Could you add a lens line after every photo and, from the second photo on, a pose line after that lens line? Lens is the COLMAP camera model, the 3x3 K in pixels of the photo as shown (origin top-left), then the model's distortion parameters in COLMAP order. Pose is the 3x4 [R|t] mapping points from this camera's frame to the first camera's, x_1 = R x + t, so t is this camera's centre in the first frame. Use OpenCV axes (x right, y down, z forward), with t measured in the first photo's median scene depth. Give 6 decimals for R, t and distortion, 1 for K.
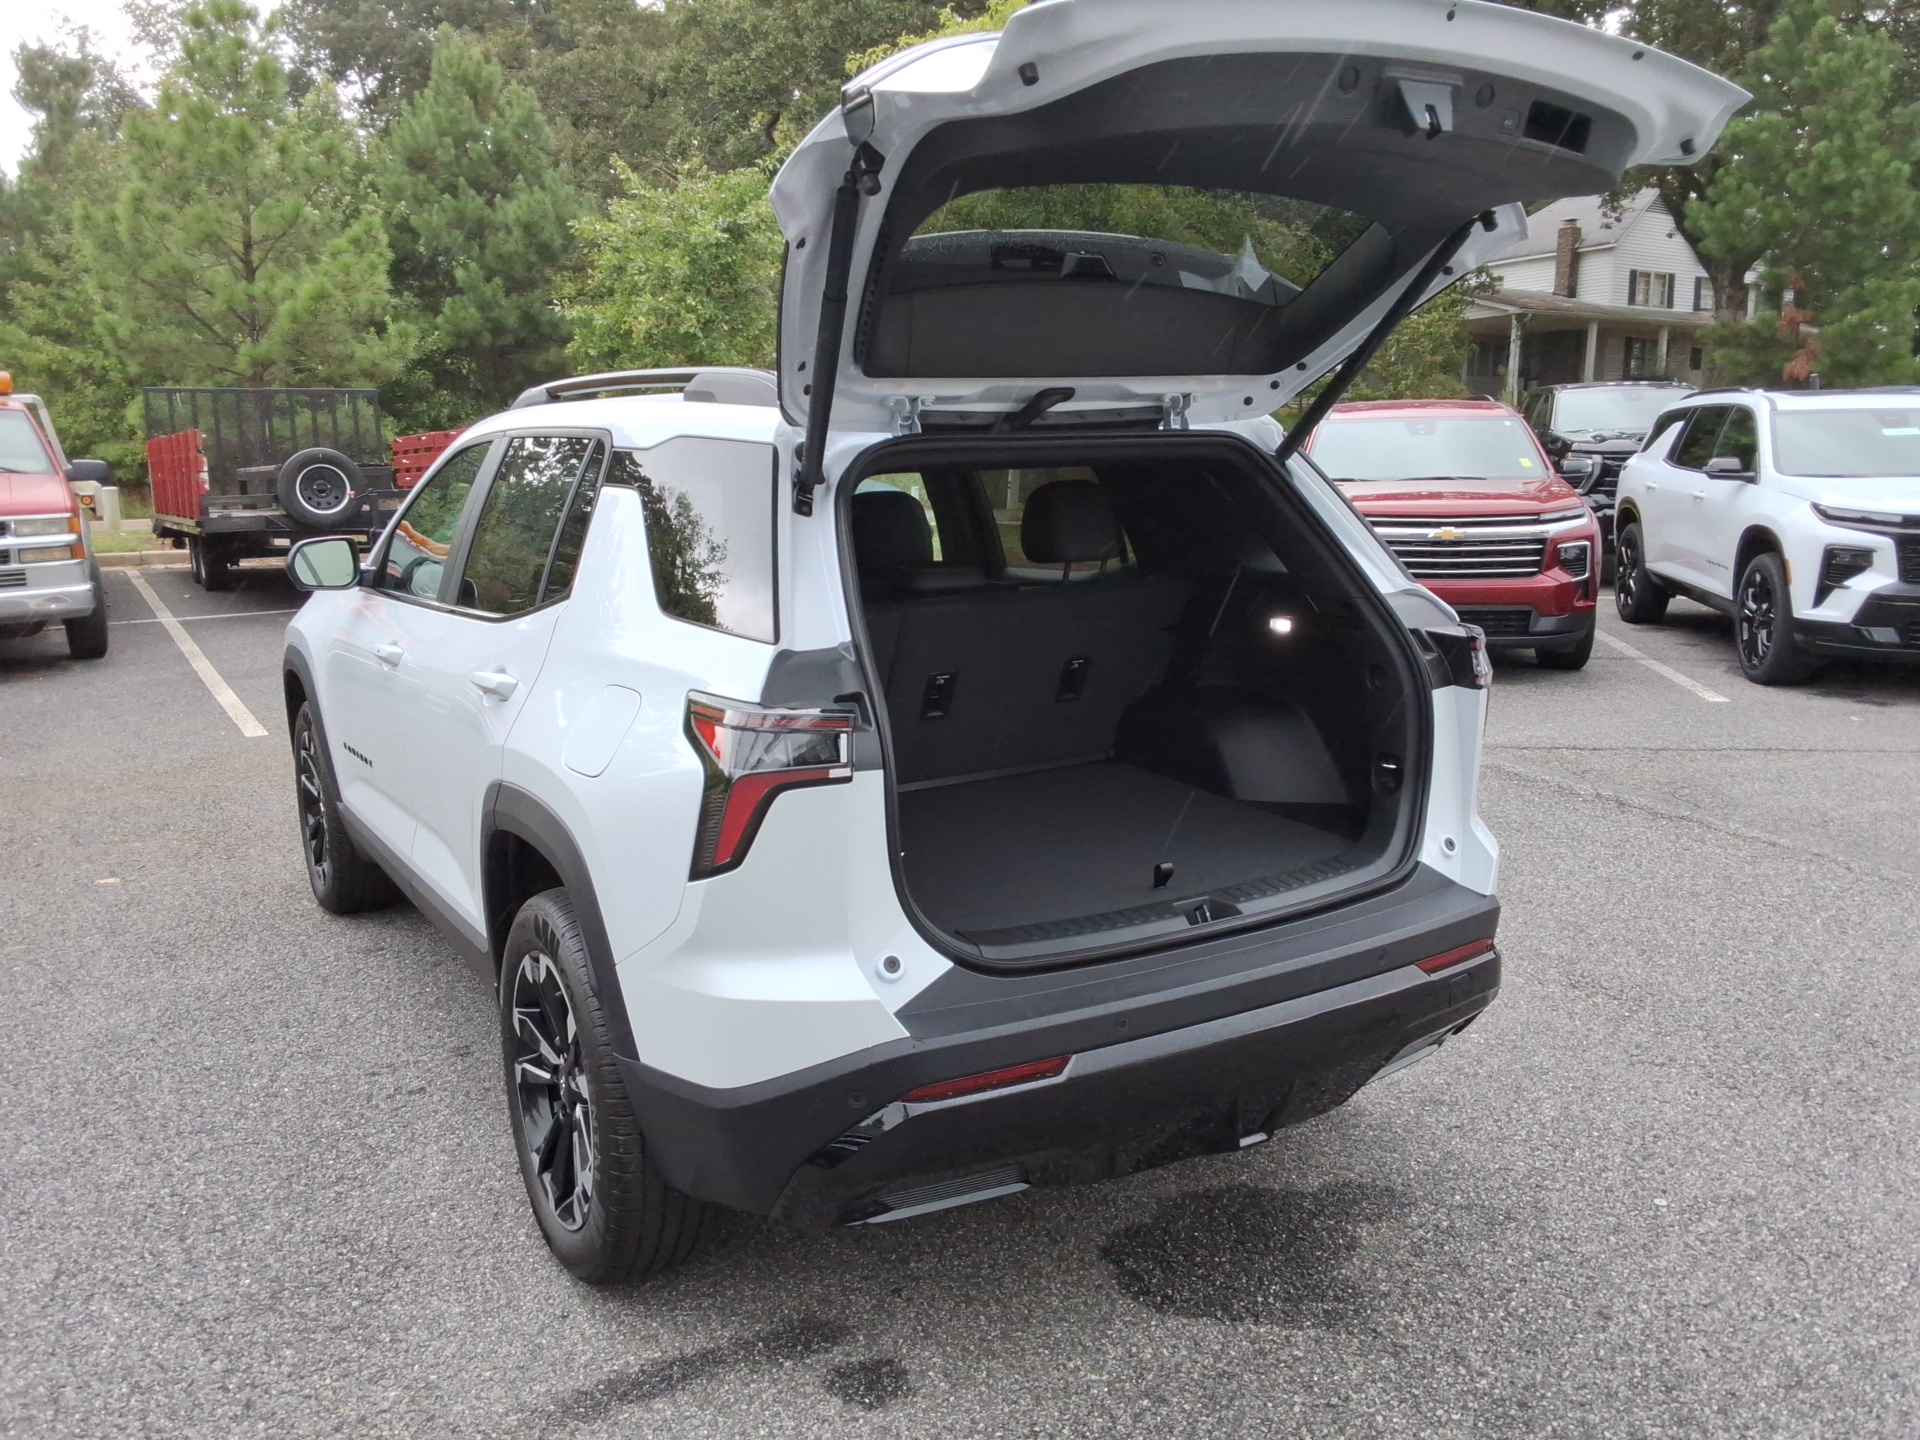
lens RADIAL K [[1543.2, 0, 975.9], [0, 1543.2, 704.0], [0, 0, 1]] dist [0.100807, -0.160126]
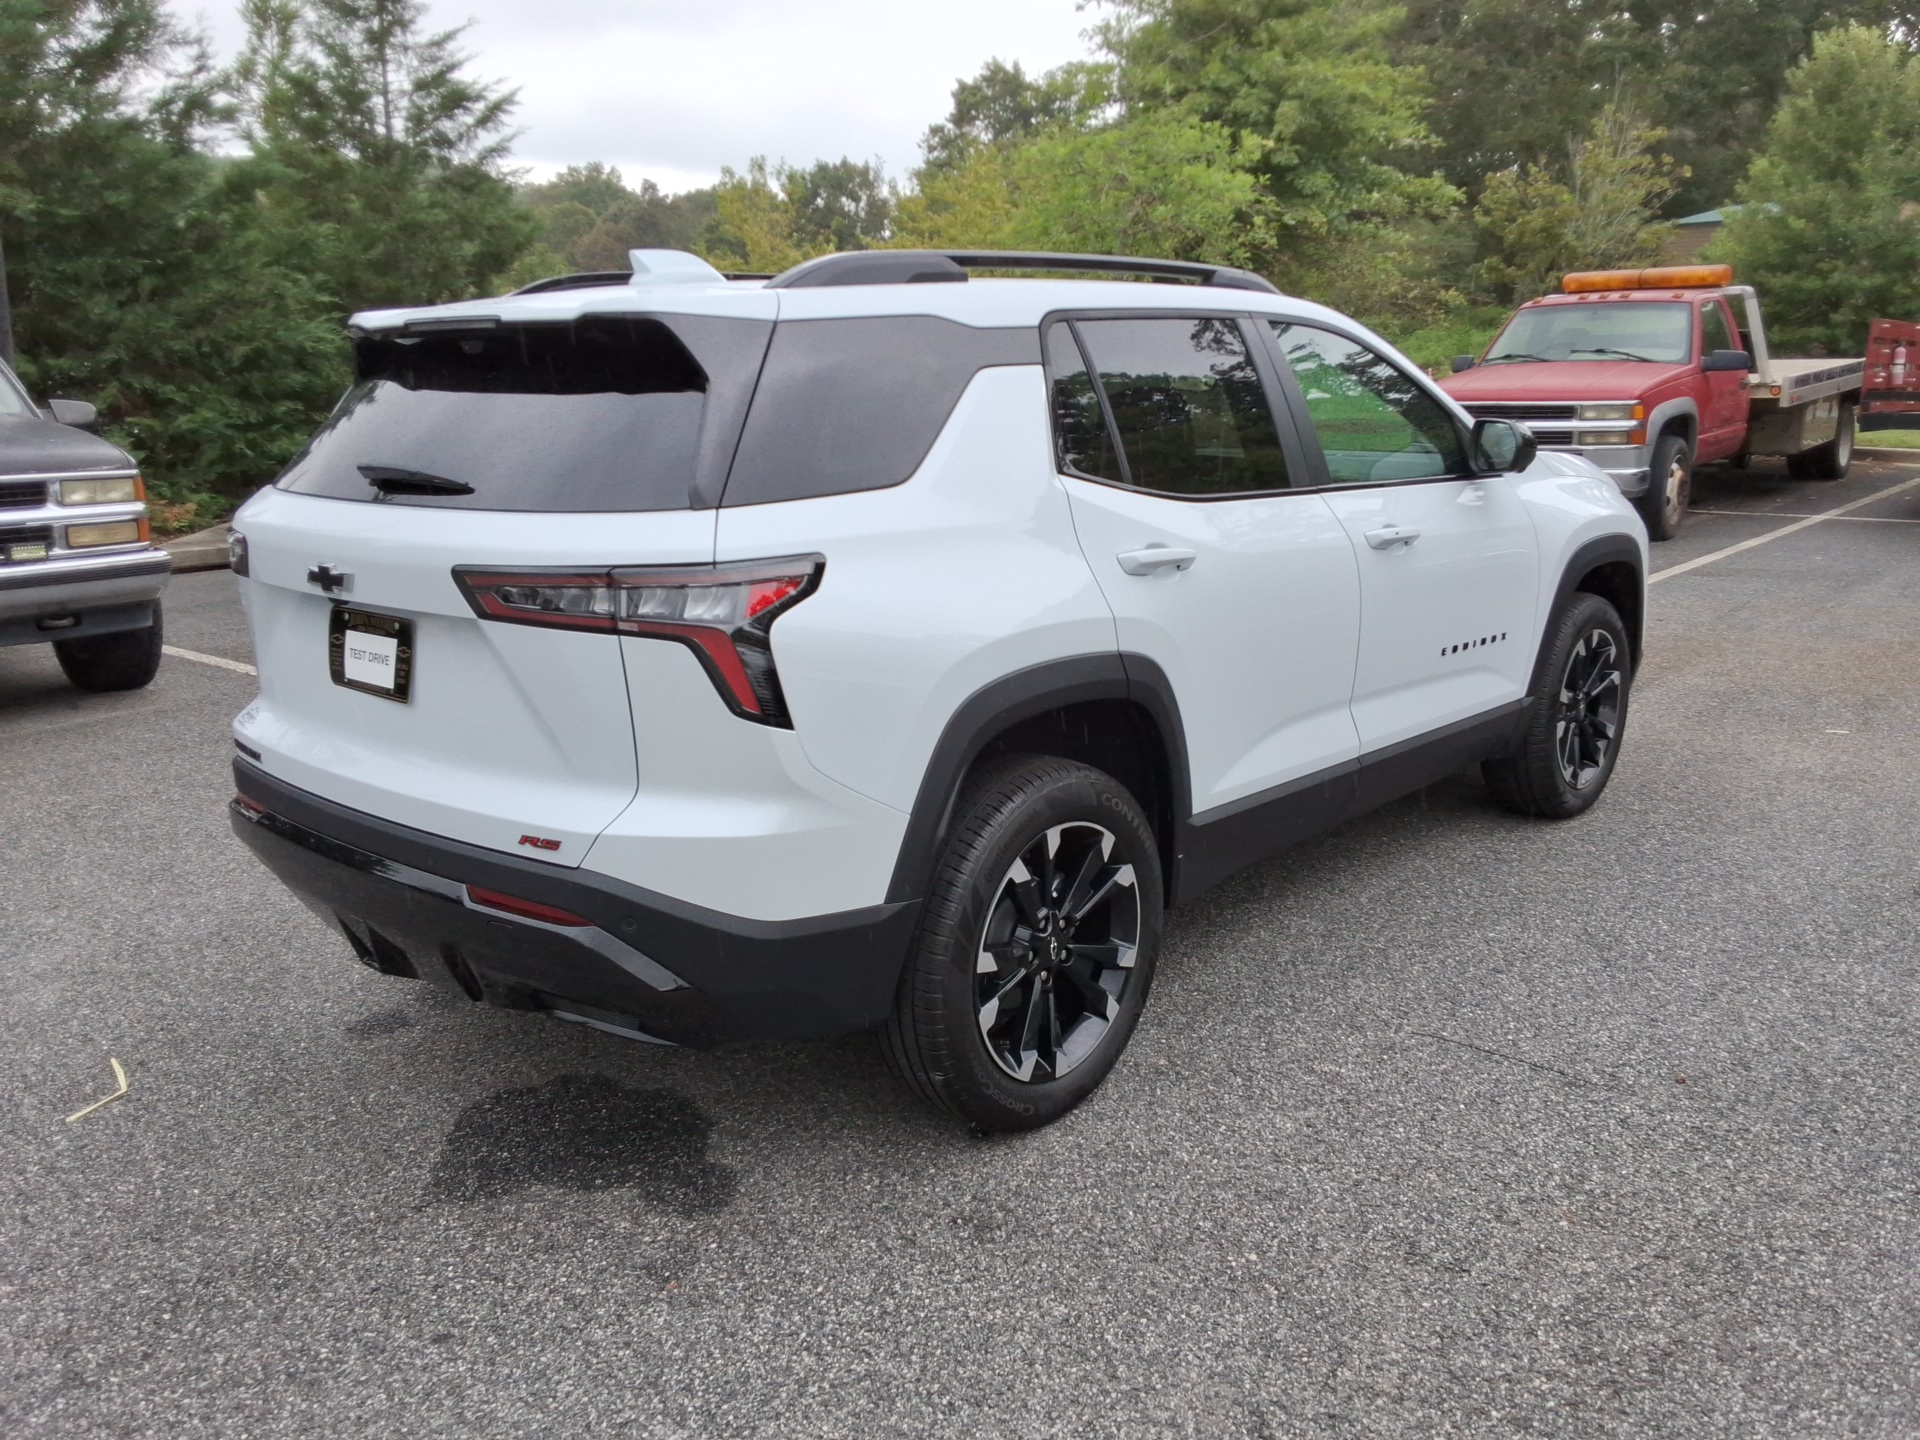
lens RADIAL K [[1543.2, 0, 975.9], [0, 1543.2, 704.0], [0, 0, 1]] dist [0.100807, -0.160126]
pose [[0.287806, 0.218761, -0.932369, 0.413055], [-0.155630, 0.971304, 0.179856, -0.054143], [0.944959, 0.093340, 0.313593, 0.326811]]
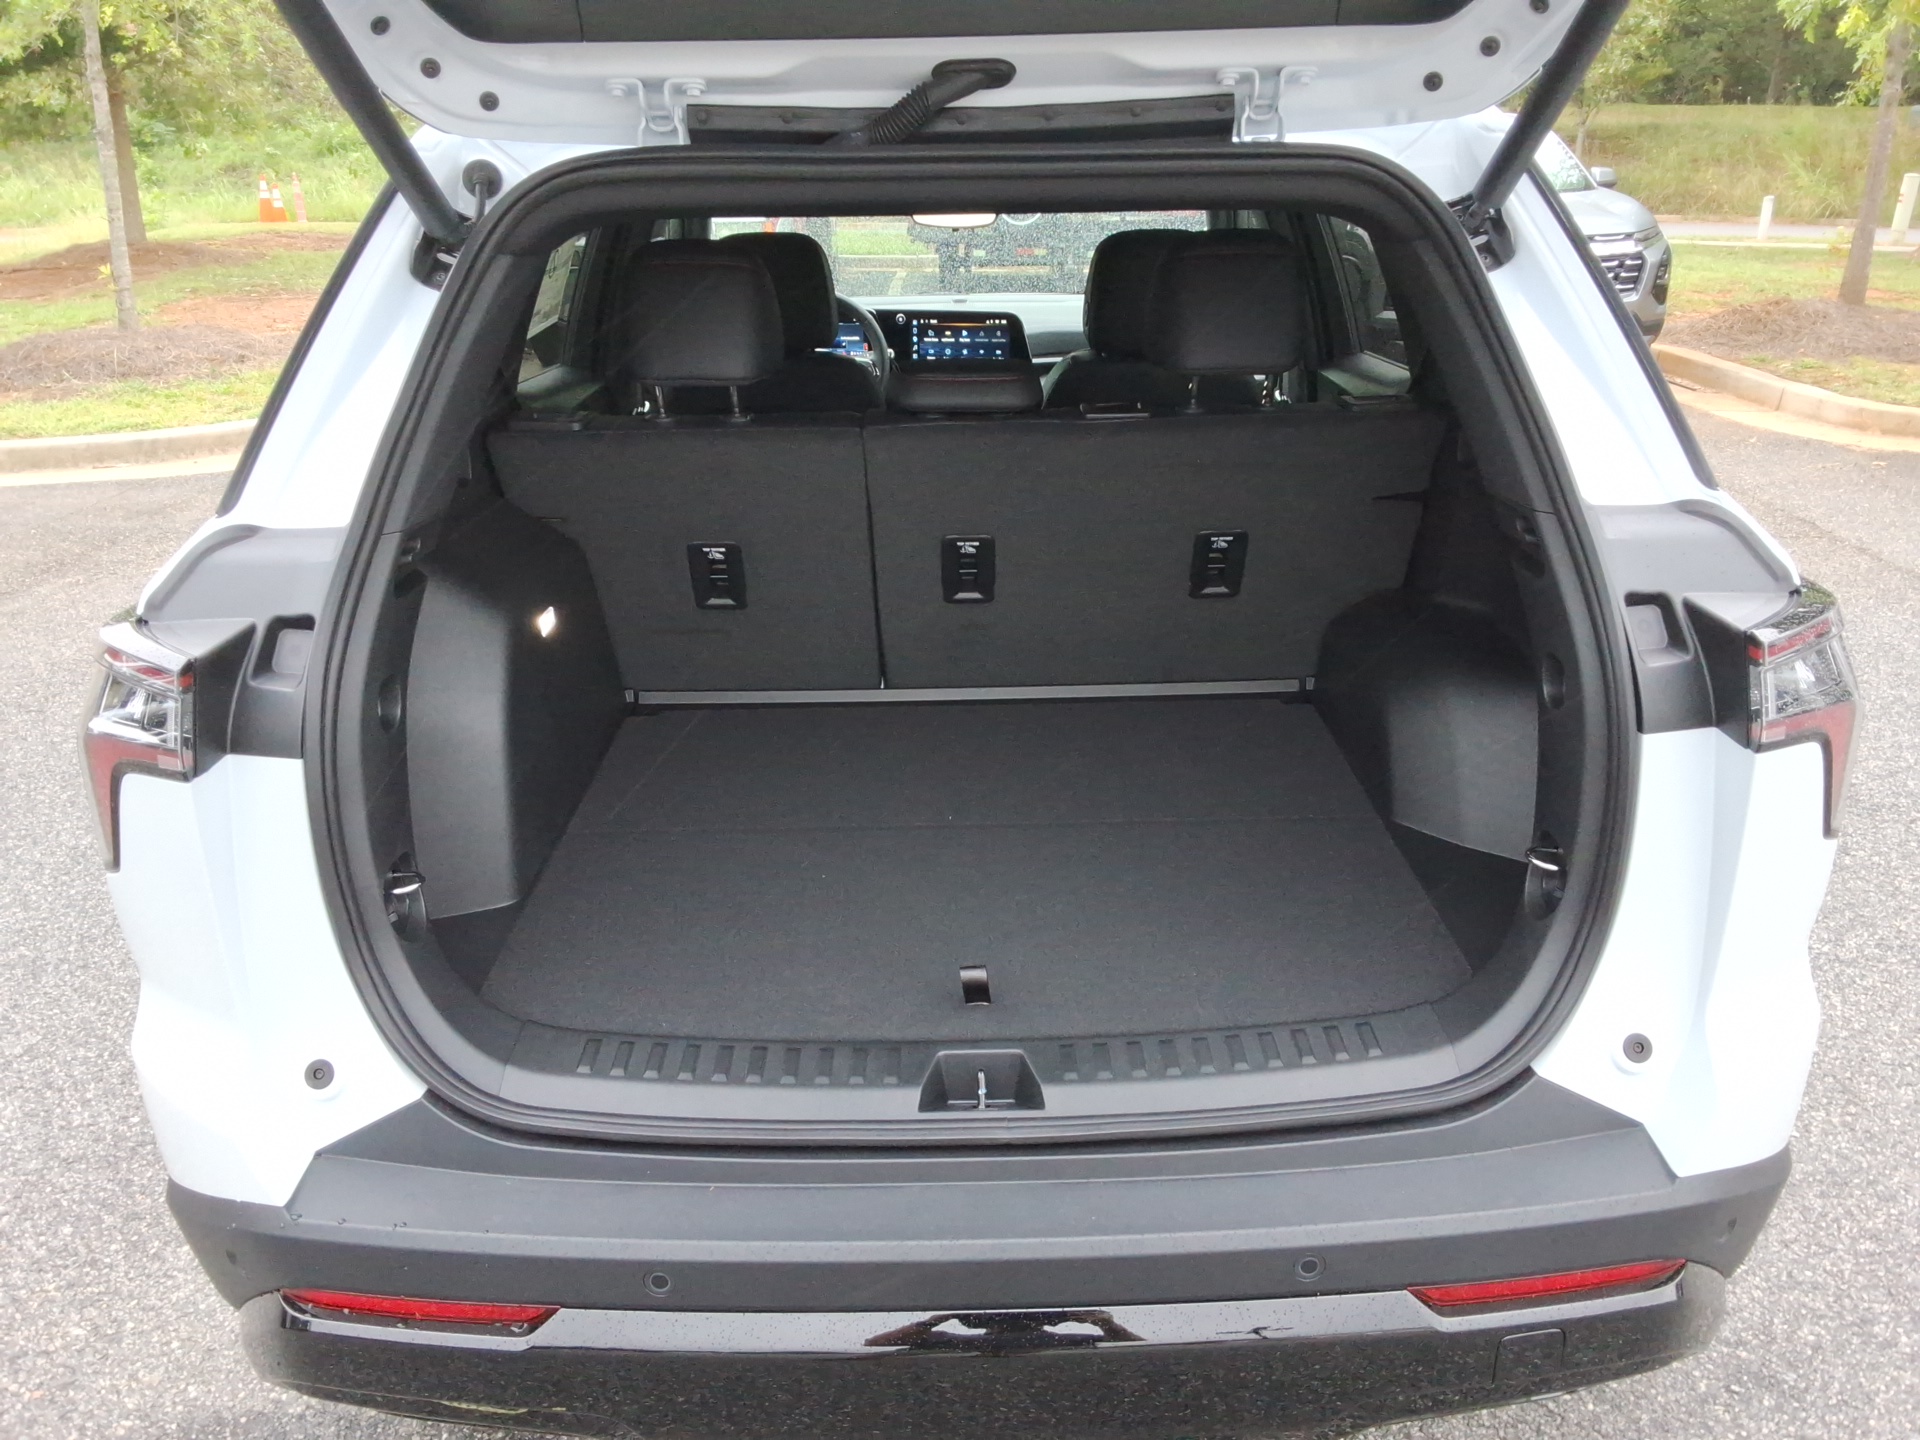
lens RADIAL K [[1543.0, 0, 978.5], [0, 1543.0, 706.1], [0, 0, 1]] dist [0.054931, -0.091226]
pose [[0.859848, 0.179314, -0.478026, 0.121701], [-0.089092, 0.974627, 0.205343, -0.033588], [0.502718, -0.133975, 0.854006, 0.178092]]
